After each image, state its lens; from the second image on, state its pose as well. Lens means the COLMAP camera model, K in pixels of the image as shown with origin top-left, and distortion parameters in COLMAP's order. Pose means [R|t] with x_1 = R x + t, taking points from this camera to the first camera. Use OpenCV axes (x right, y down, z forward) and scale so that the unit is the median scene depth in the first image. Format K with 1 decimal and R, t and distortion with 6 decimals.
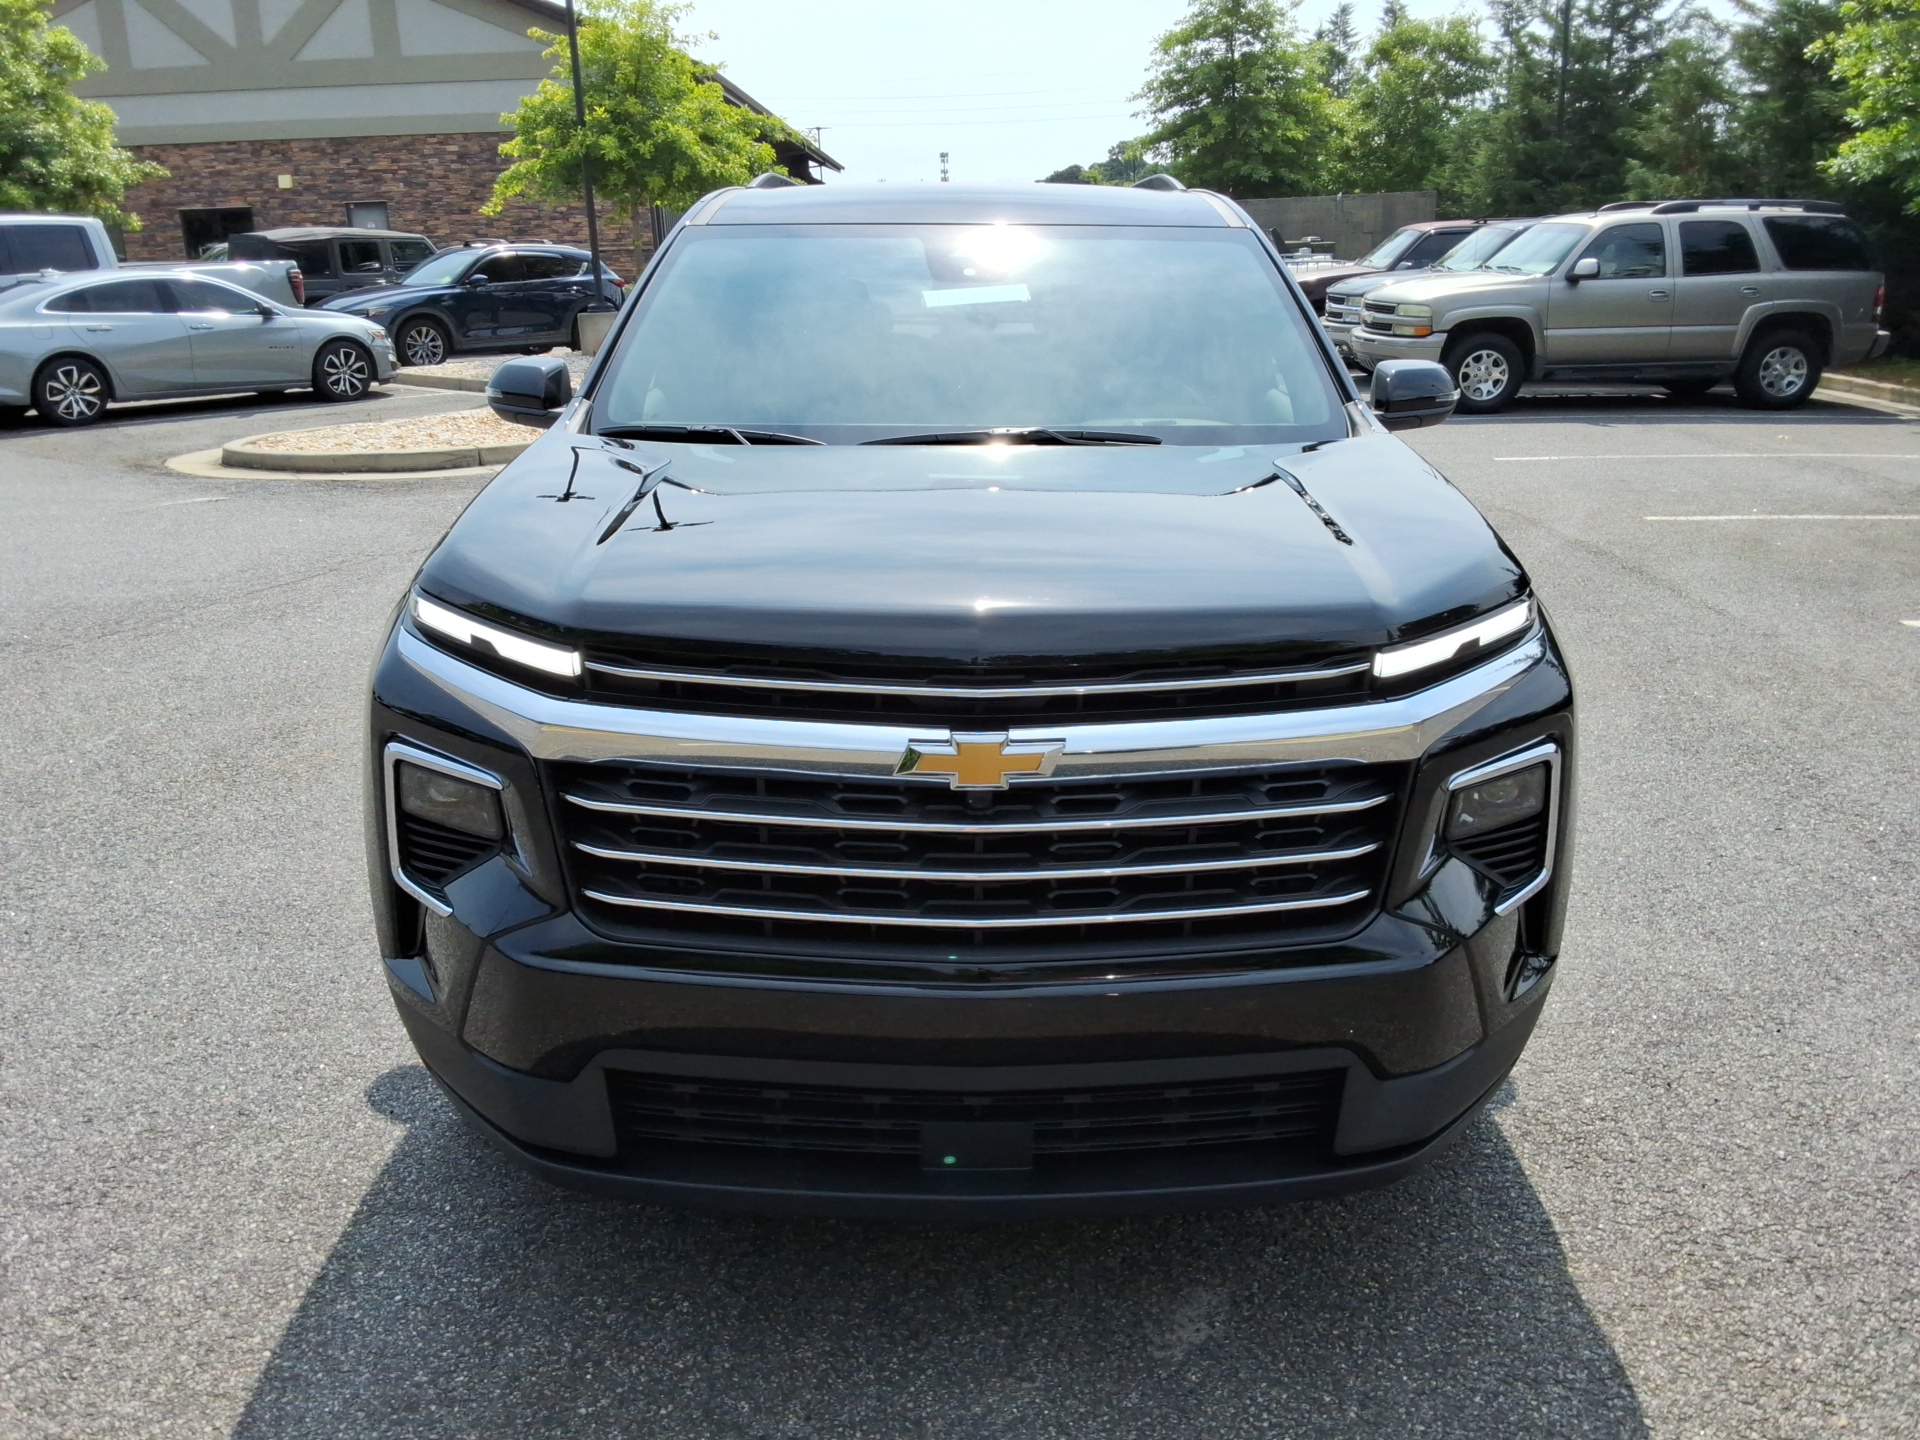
lens RADIAL K [[1540.4, 0, 974.3], [0, 1540.4, 699.7], [0, 0, 1]] dist [0.124952, -0.192784]
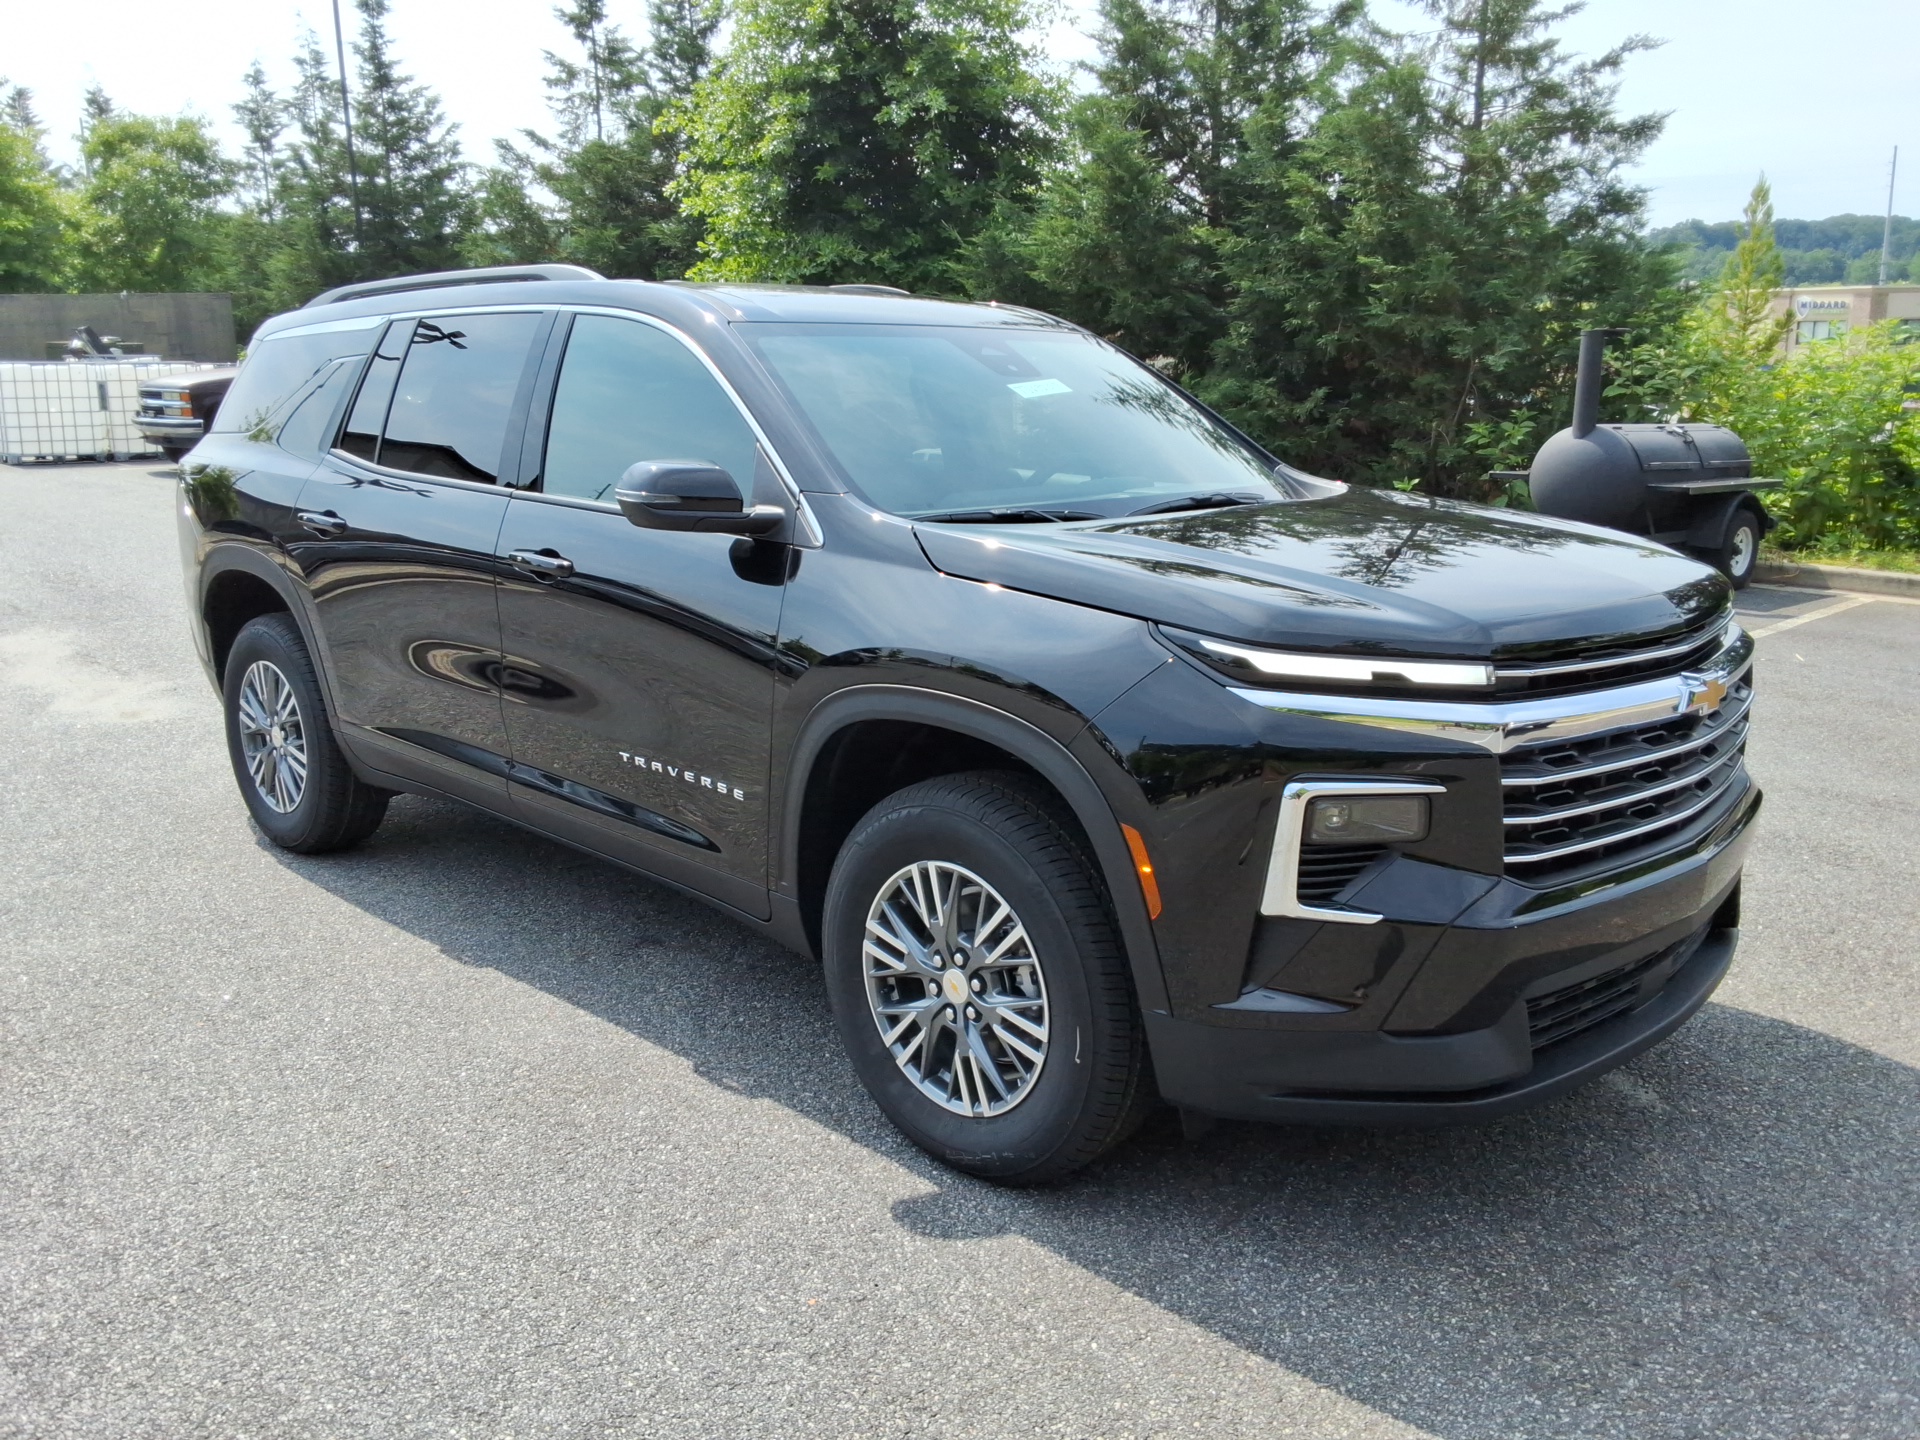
lens RADIAL K [[1540.4, 0, 974.3], [0, 1540.4, 699.7], [0, 0, 1]] dist [0.124952, -0.192784]
pose [[0.701655, -0.148629, 0.696843, -0.099753], [0.192709, 0.981138, 0.015226, -0.007177], [-0.685962, 0.123604, 0.717062, 0.028314]]
